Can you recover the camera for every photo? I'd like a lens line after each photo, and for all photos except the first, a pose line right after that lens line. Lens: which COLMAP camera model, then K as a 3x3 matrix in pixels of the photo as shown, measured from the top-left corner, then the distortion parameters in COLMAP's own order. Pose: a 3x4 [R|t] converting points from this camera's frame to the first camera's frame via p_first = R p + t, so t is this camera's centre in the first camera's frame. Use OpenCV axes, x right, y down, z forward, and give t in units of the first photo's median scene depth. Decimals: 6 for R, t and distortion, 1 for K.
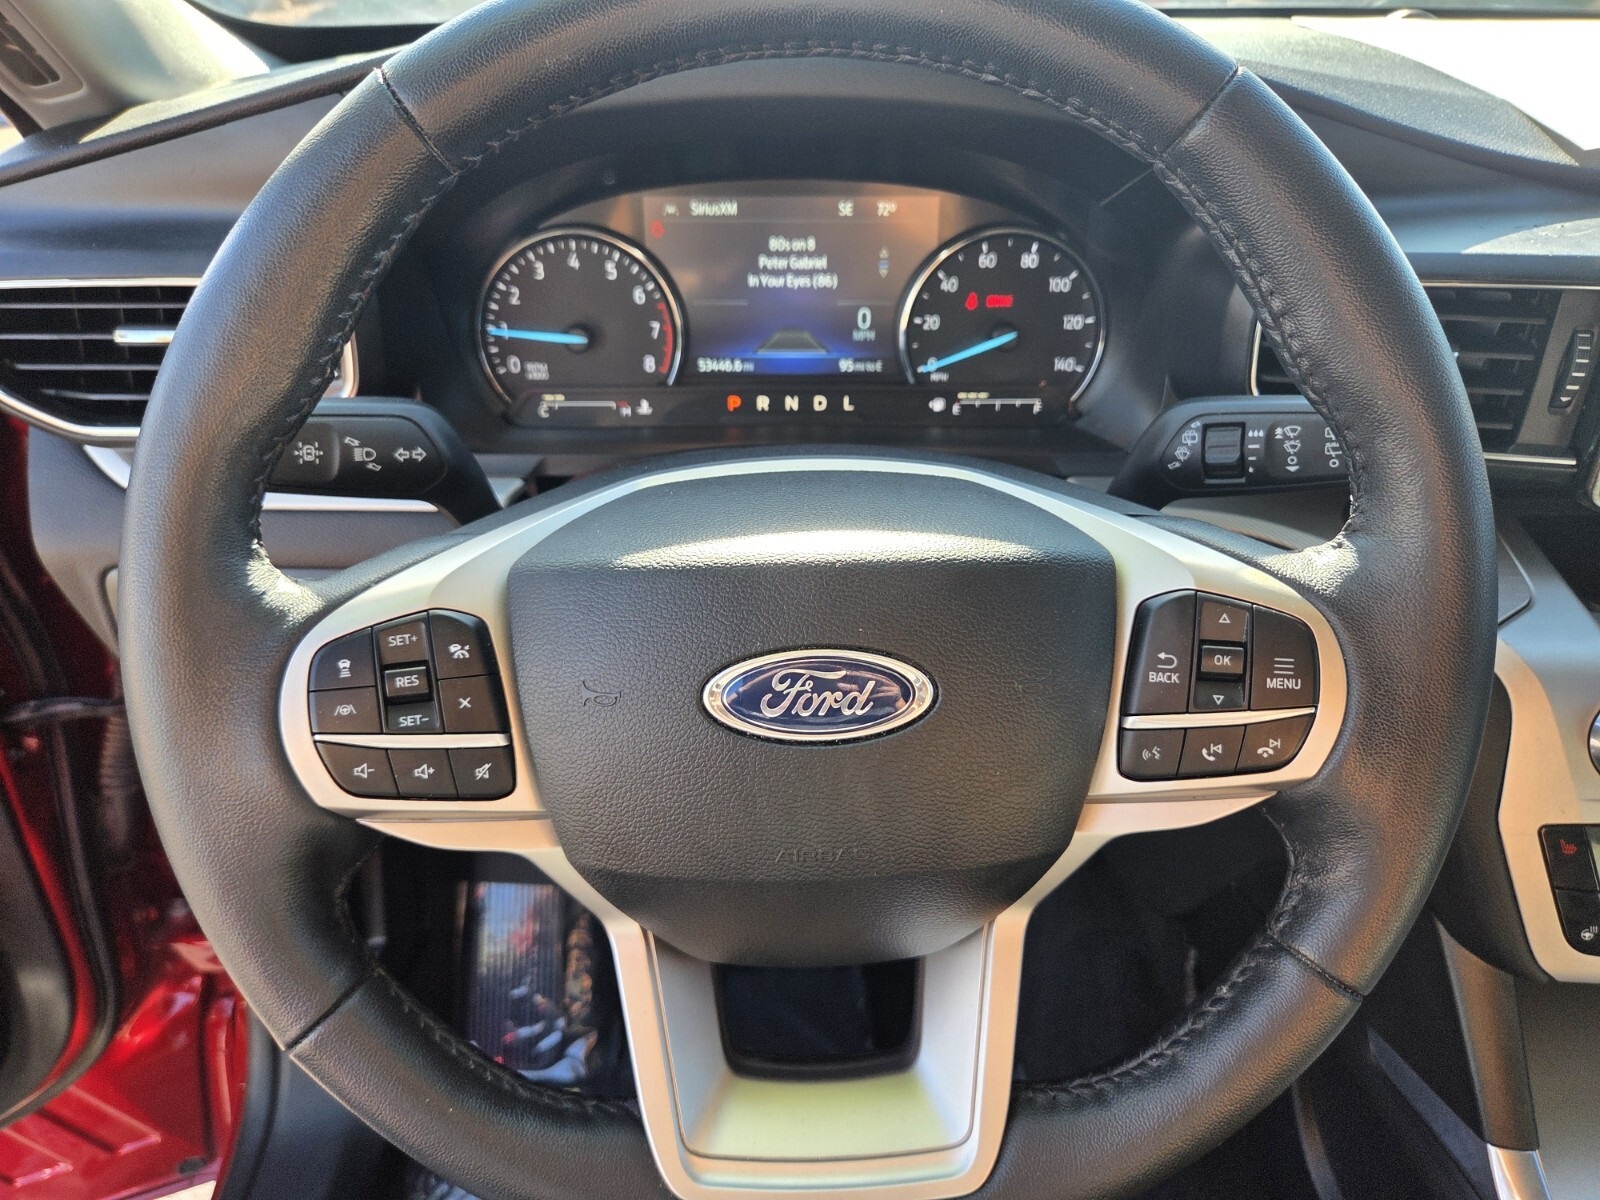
lens RADIAL K [[1092.4, 0, 794.2], [0, 1092.4, 603.3], [0, 0, 1]] dist [0.069954, -0.071150]
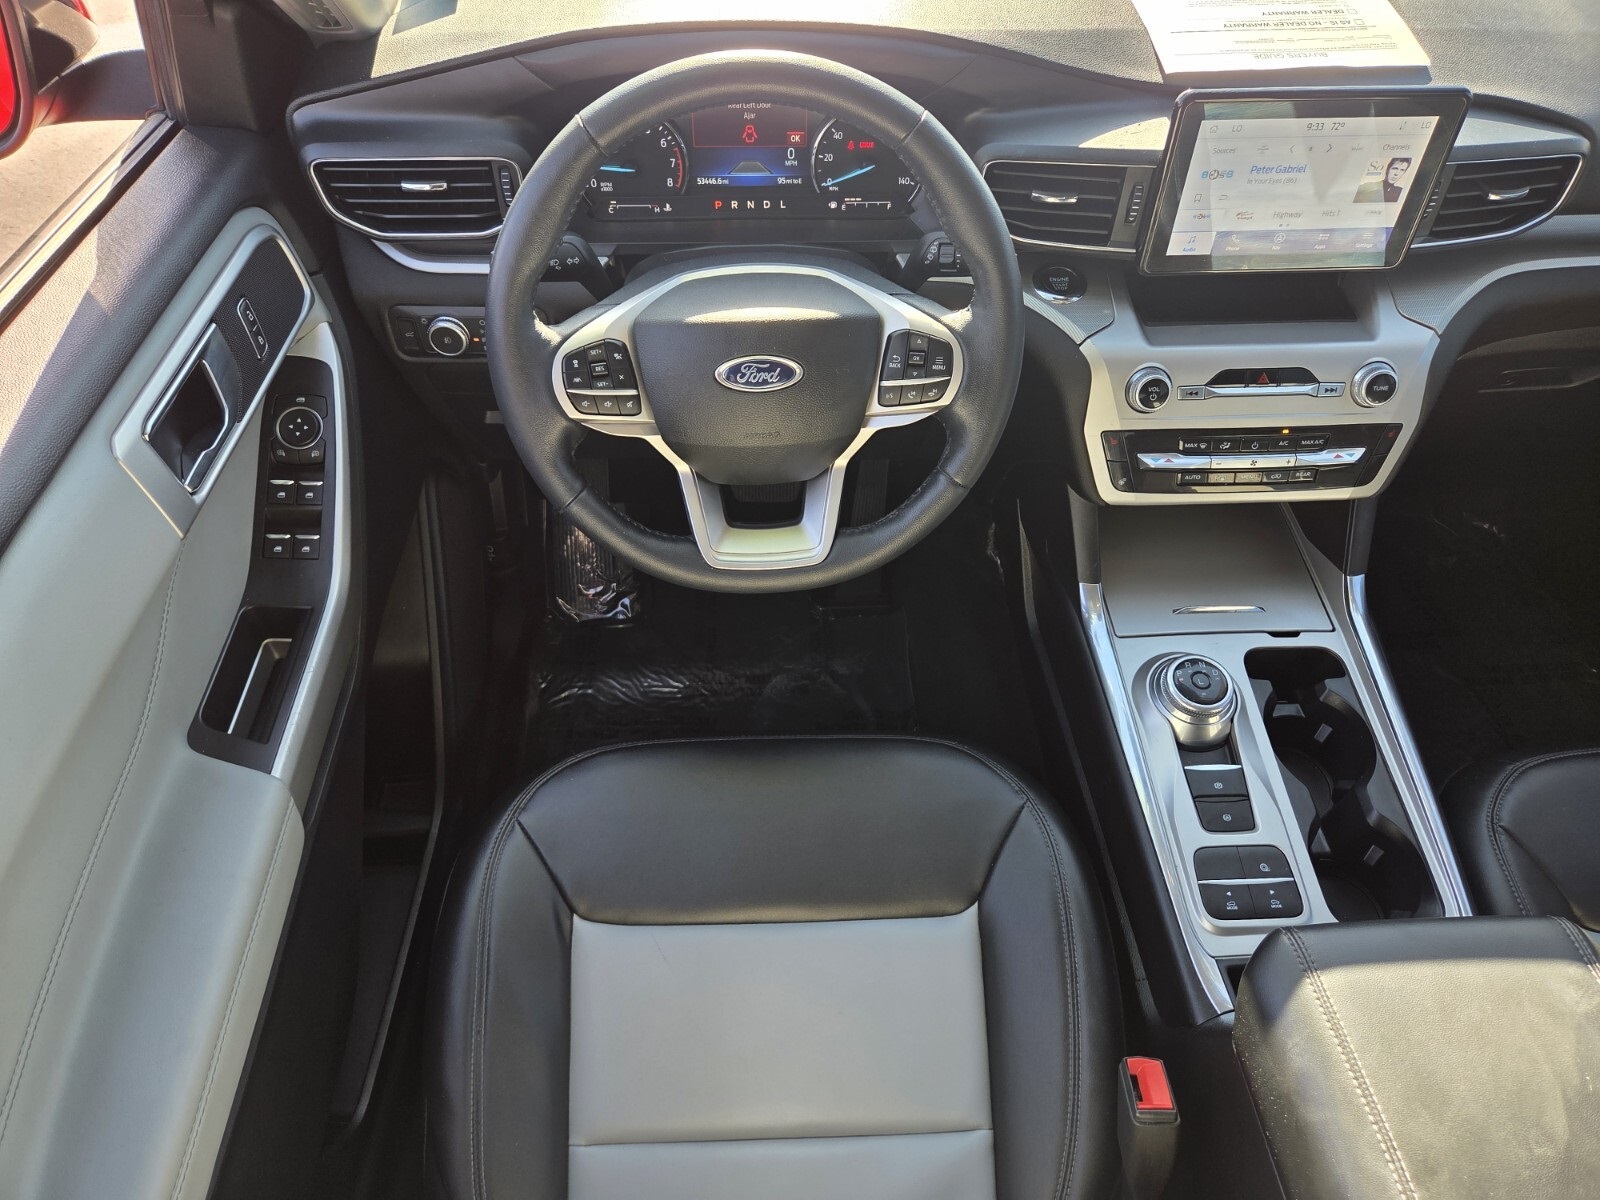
lens RADIAL K [[1092.4, 0, 794.2], [0, 1092.4, 603.3], [0, 0, 1]] dist [0.069954, -0.071150]
pose [[0.999753, -0.011436, 0.019057, 0.045132], [0.005471, 0.957719, 0.287654, -0.129733], [-0.021541, -0.287479, 0.957545, -1.507212]]
